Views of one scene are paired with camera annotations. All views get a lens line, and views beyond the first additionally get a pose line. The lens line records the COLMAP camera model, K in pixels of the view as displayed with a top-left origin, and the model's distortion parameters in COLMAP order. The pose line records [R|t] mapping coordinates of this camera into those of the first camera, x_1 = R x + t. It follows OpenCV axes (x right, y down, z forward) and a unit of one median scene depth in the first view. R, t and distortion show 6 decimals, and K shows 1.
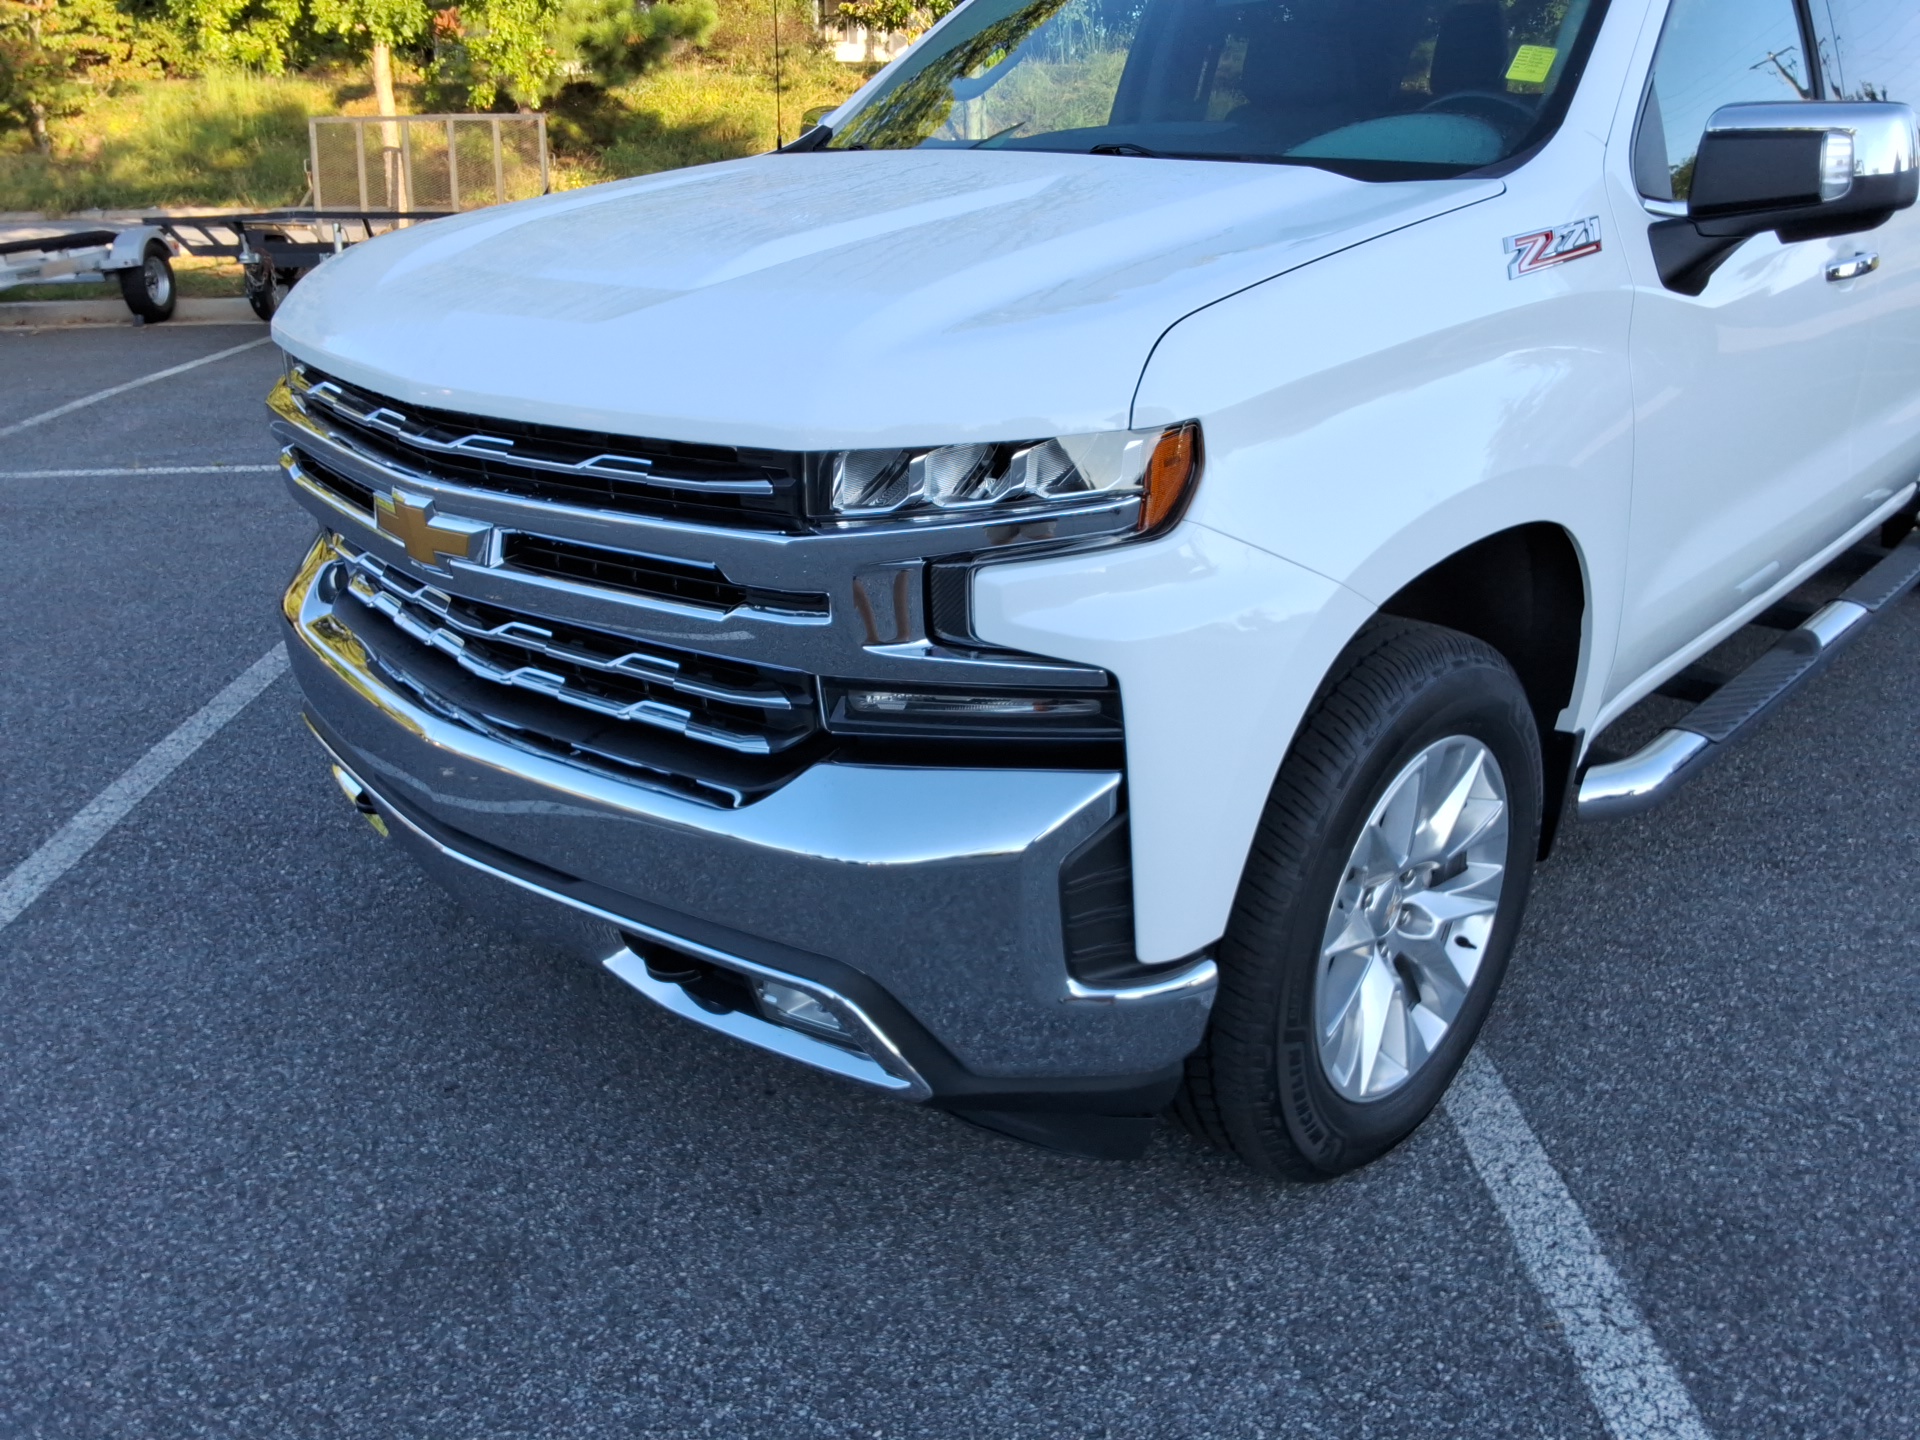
lens RADIAL K [[1542.3, 0, 947.8], [0, 1542.3, 708.3], [0, 0, 1]] dist [0.099190, -0.153439]
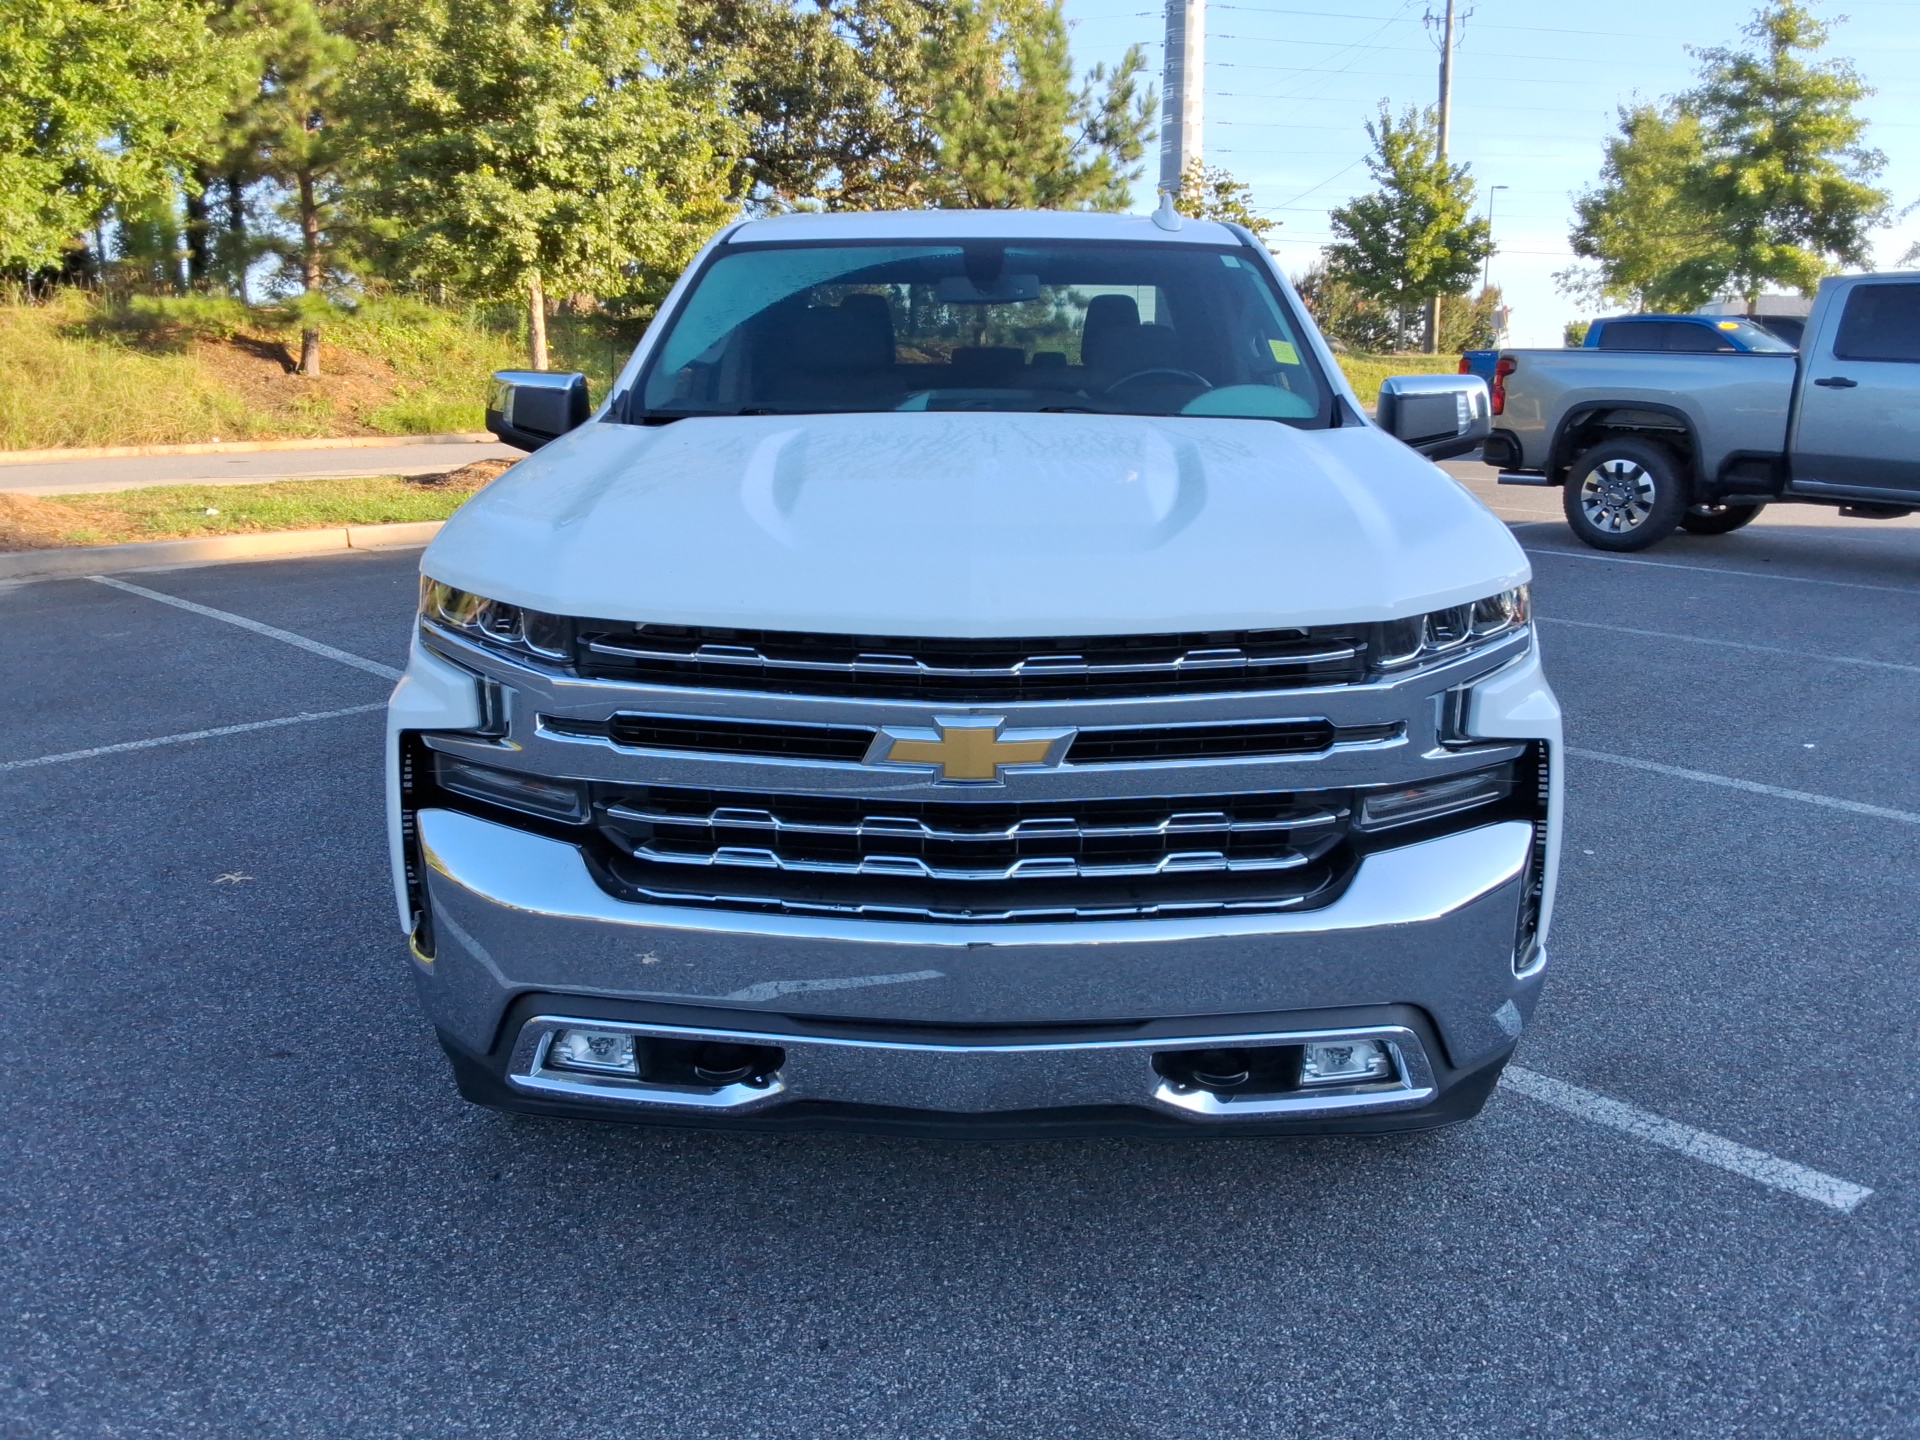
lens RADIAL K [[1542.3, 0, 990.9], [0, 1542.3, 682.9], [0, 0, 1]] dist [0.099190, -0.153439]
pose [[0.741460, -0.128699, 0.658538, -1.059591], [0.232056, 0.970057, -0.071696, -0.079042], [-0.629592, 0.205977, 0.749124, 0.157868]]
